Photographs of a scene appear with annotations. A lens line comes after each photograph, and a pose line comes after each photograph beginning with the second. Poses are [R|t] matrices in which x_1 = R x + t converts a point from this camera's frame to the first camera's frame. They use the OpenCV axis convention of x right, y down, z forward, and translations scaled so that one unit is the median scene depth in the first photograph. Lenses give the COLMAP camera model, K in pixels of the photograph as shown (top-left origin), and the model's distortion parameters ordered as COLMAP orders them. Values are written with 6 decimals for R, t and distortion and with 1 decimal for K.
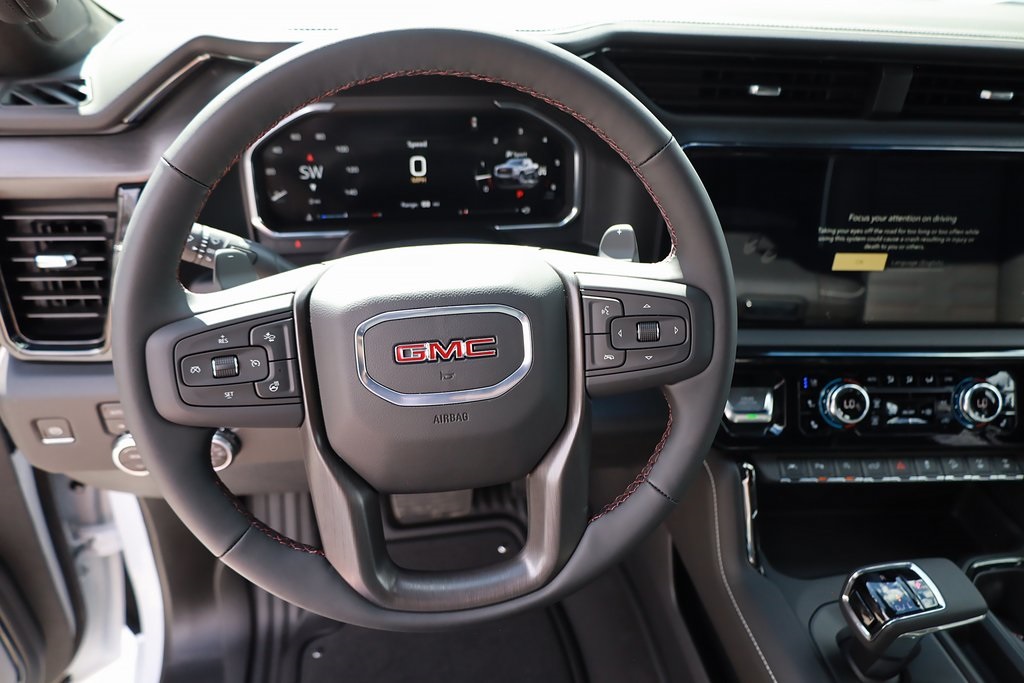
lens RADIAL K [[715.0, 0, 512.0], [0, 715.0, 341.5], [0, 0, 1]] dist [-0.008387, 0.003872]
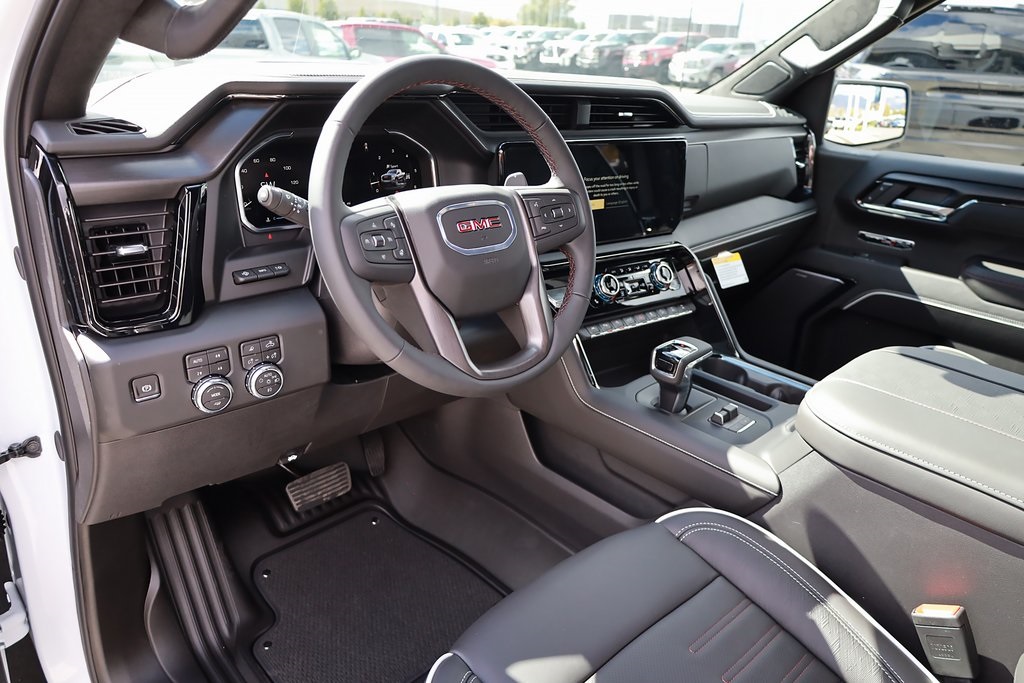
lens RADIAL K [[715.0, 0, 512.0], [0, 715.0, 341.5], [0, 0, 1]] dist [-0.008387, 0.003872]
pose [[0.828967, -0.200908, 0.521967, -0.694249], [0.286656, 0.953978, -0.088064, 0.319516], [-0.480252, 0.222627, 0.848407, -0.346074]]
